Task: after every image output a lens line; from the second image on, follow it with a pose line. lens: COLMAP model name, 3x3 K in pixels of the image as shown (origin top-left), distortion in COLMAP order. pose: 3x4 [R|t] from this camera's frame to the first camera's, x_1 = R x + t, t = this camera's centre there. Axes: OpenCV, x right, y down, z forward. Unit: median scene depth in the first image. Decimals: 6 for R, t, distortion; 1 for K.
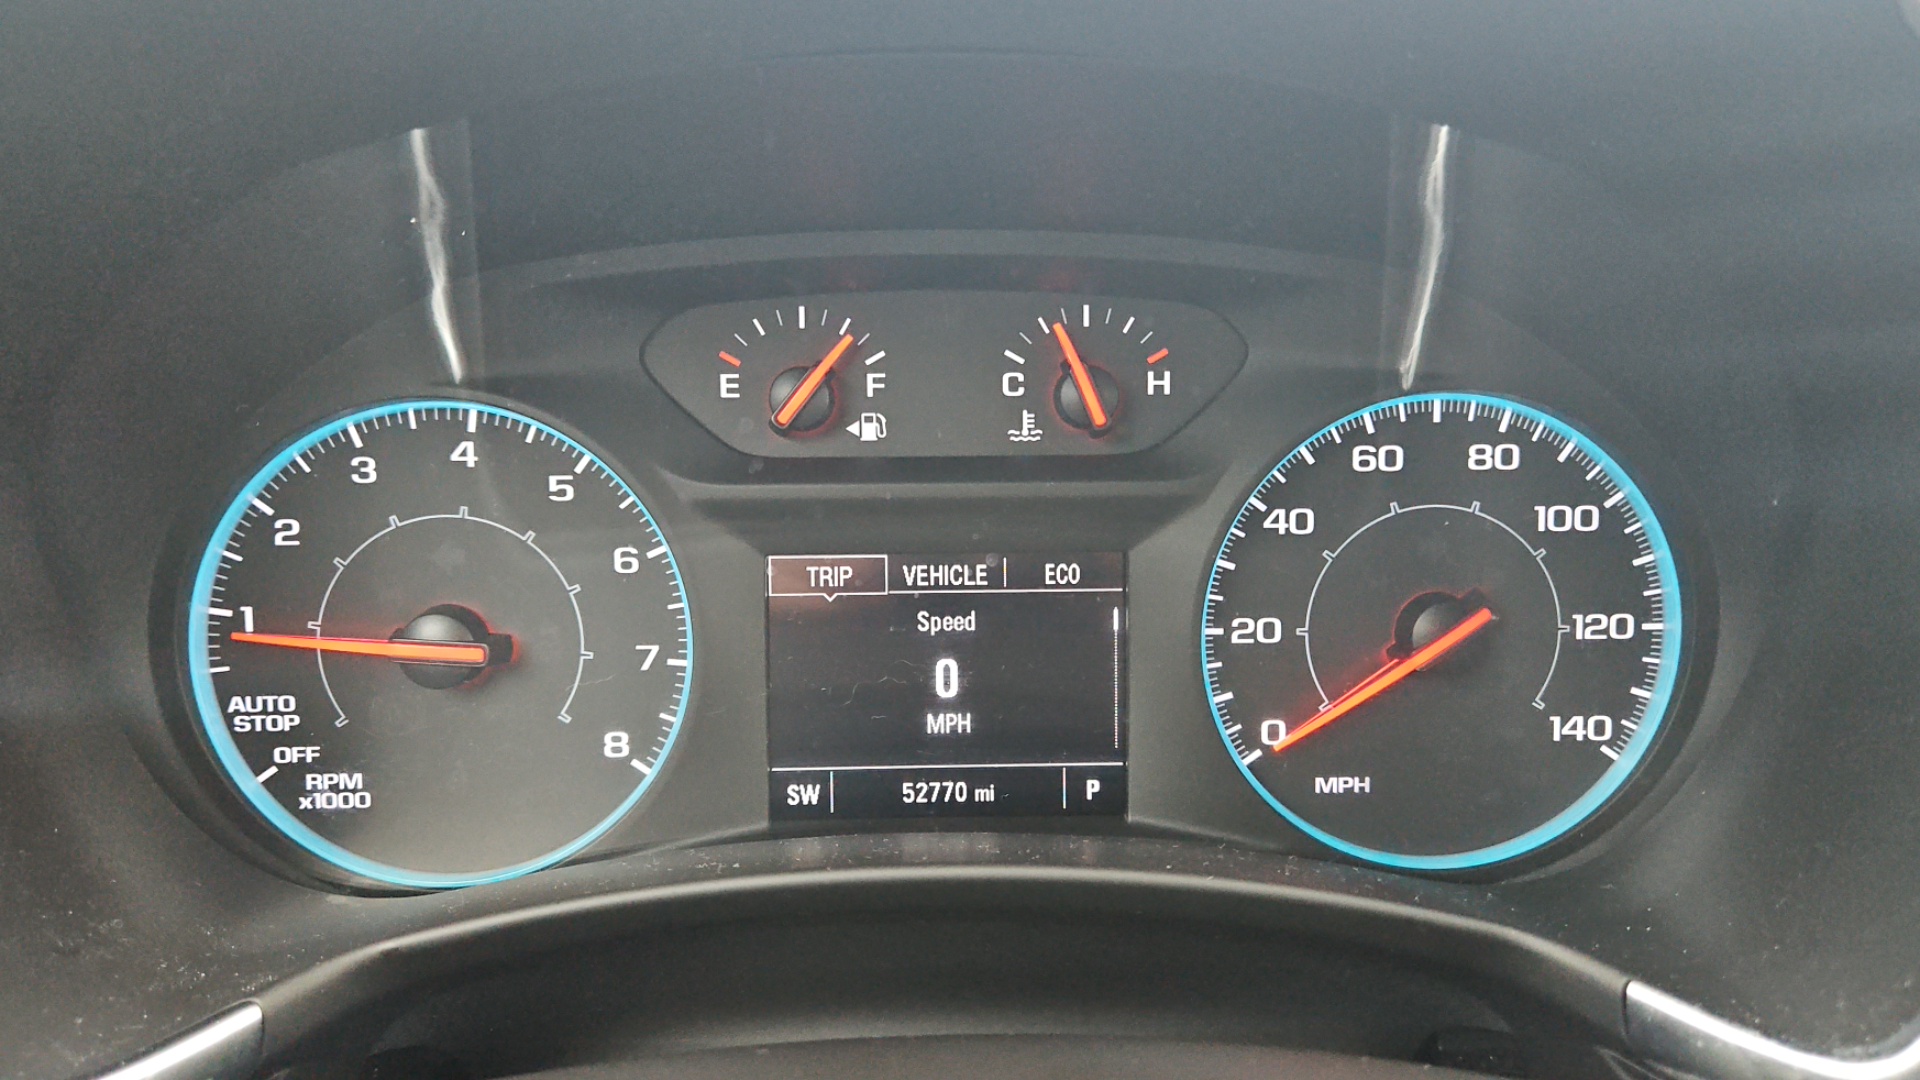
lens RADIAL K [[1455.1, 0, 956.7], [0, 1455.1, 528.8], [0, 0, 1]] dist [0.040247, -0.051790]
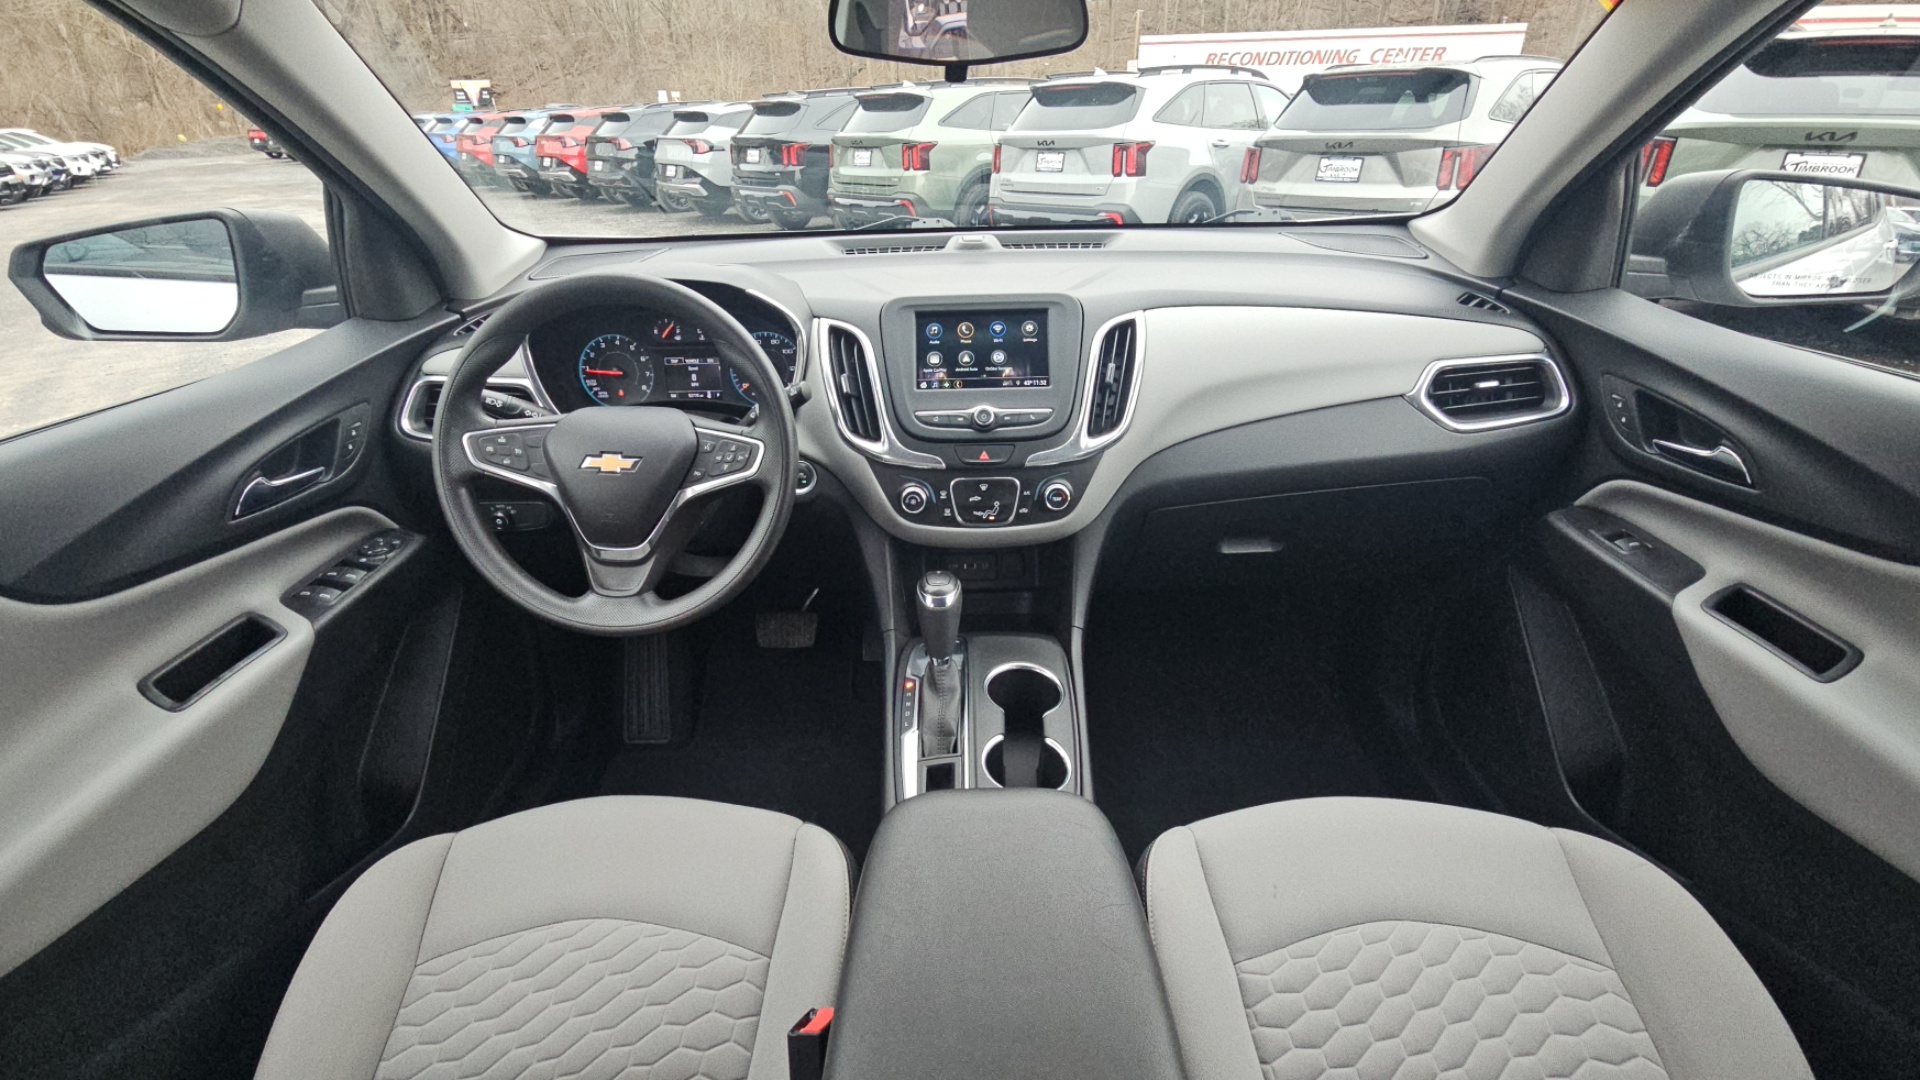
lens RADIAL K [[859.5, 0, 953.1], [0, 859.5, 536.5], [0, 0, 1]] dist [0.012845, -0.008076]
pose [[0.998969, 0.001711, -0.045360, 1.327712], [0.007432, 0.979638, 0.200634, 0.036187], [0.044780, -0.200764, 0.978616, -2.853598]]
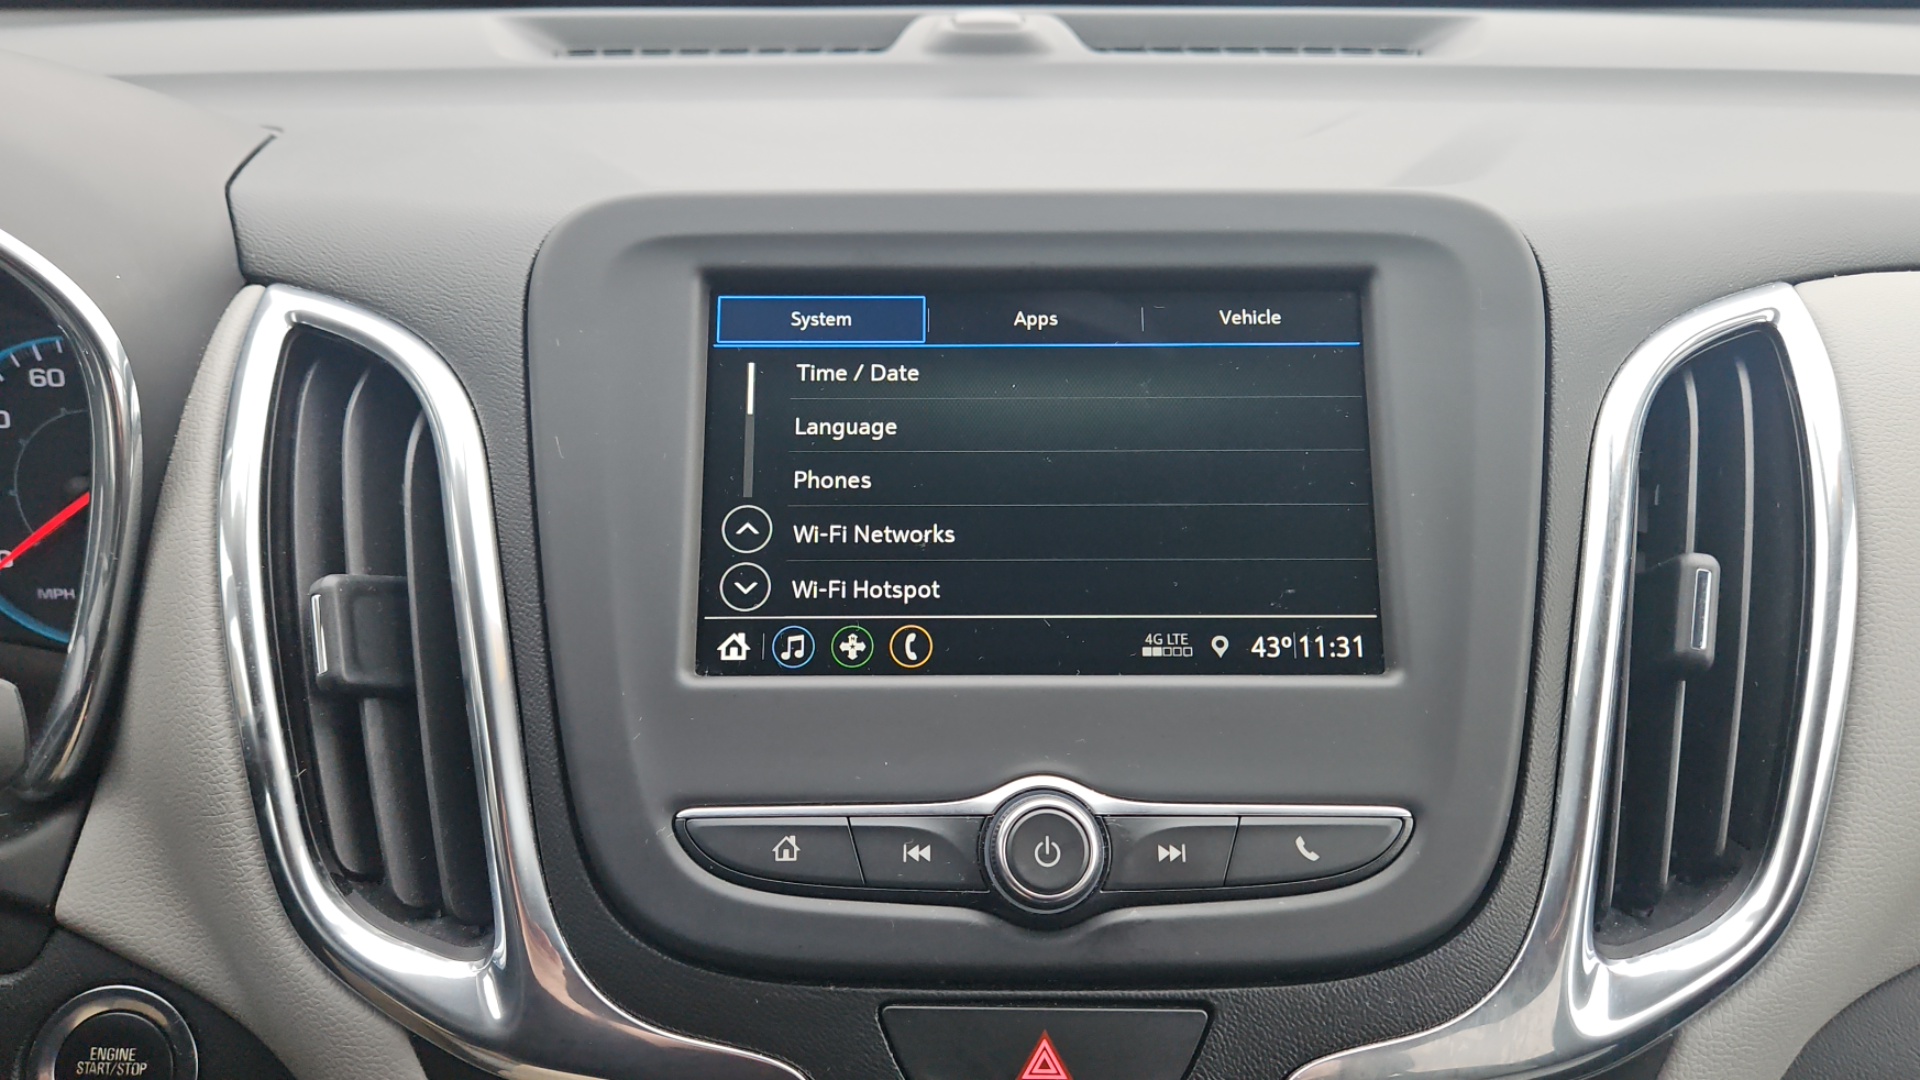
lens RADIAL K [[1455.1, 0, 961.6], [0, 1455.1, 540.0], [0, 0, 1]] dist [0.040247, -0.051790]
pose [[0.999495, 0.018775, -0.025635, 1.257212], [-0.014793, 0.988944, 0.147551, -0.118598], [0.028122, -0.147098, 0.988722, -0.468867]]
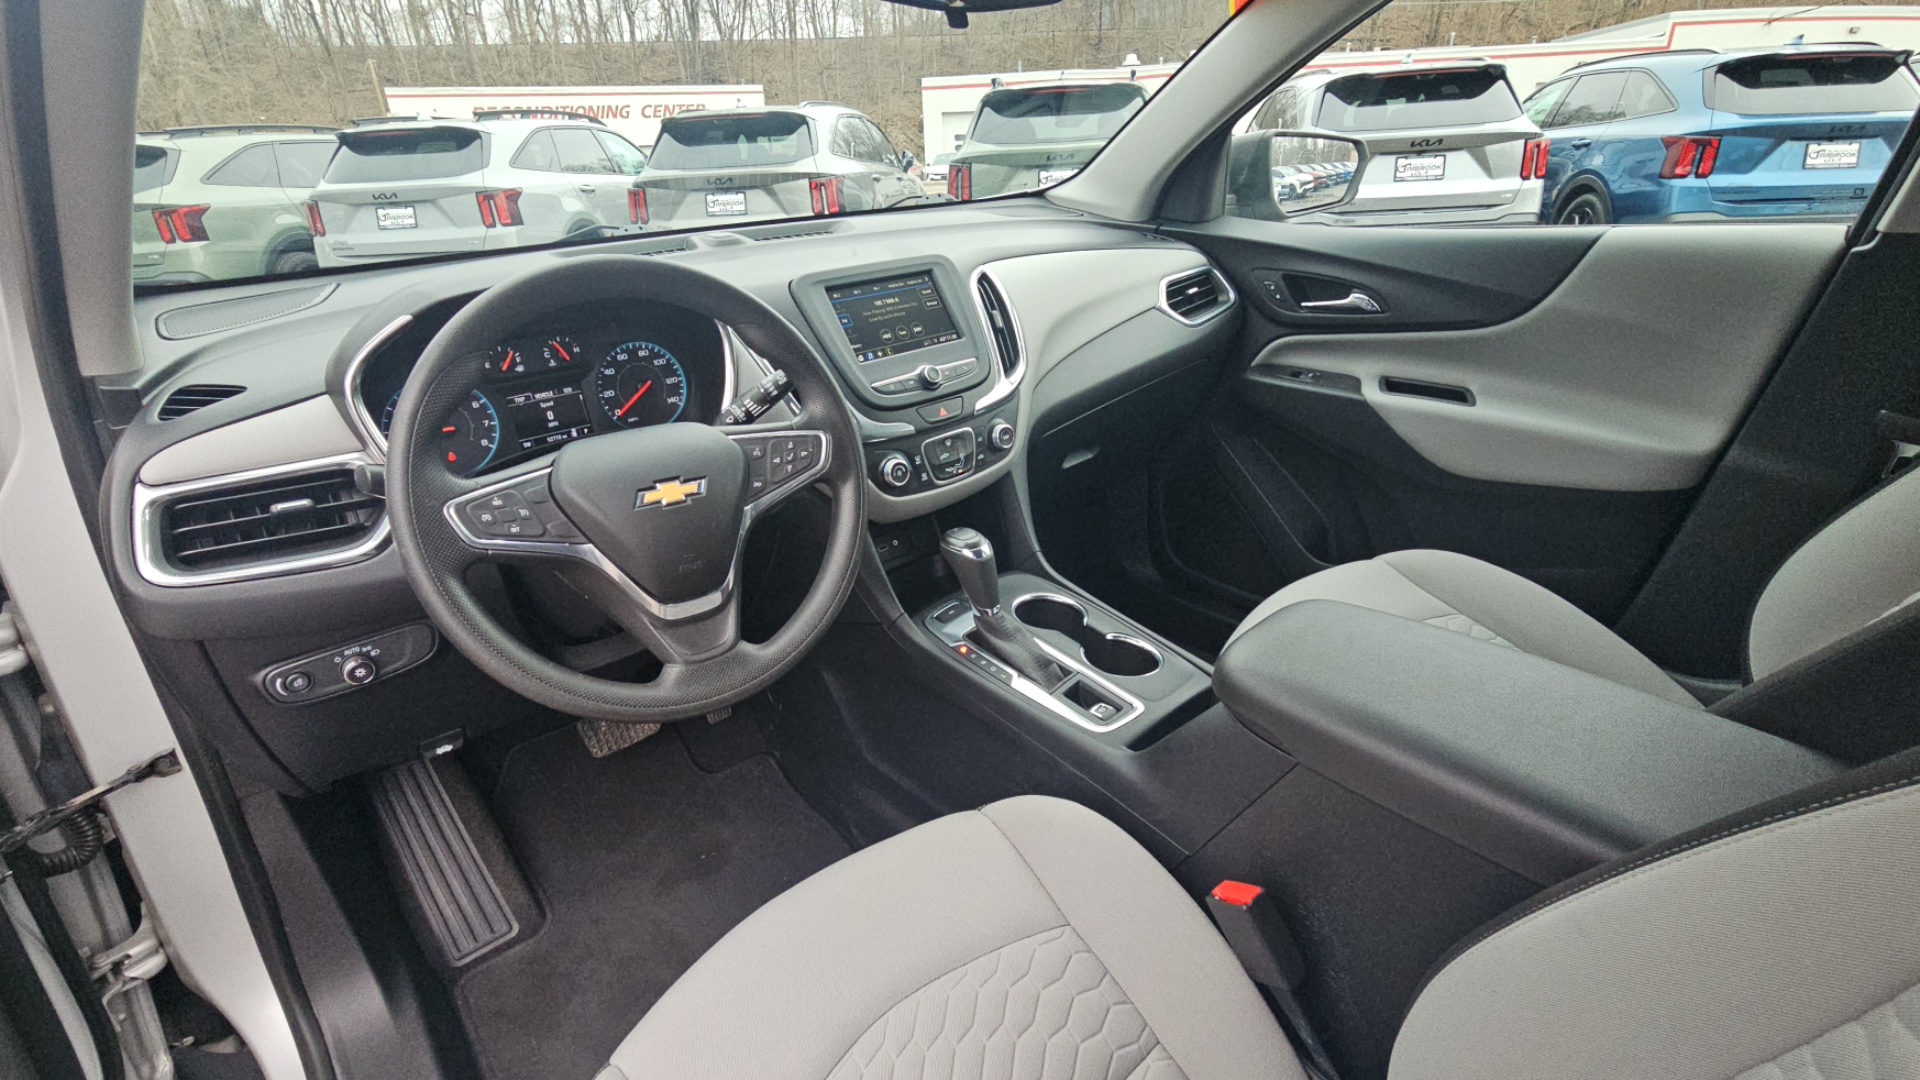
lens RADIAL K [[859.5, 0, 957.0], [0, 859.5, 543.1], [0, 0, 1]] dist [0.012845, -0.008076]
pose [[0.771758, -0.298336, 0.561592, -0.737777], [0.202787, 0.952475, 0.227309, 0.132475], [-0.602716, -0.061545, 0.795579, -2.282205]]
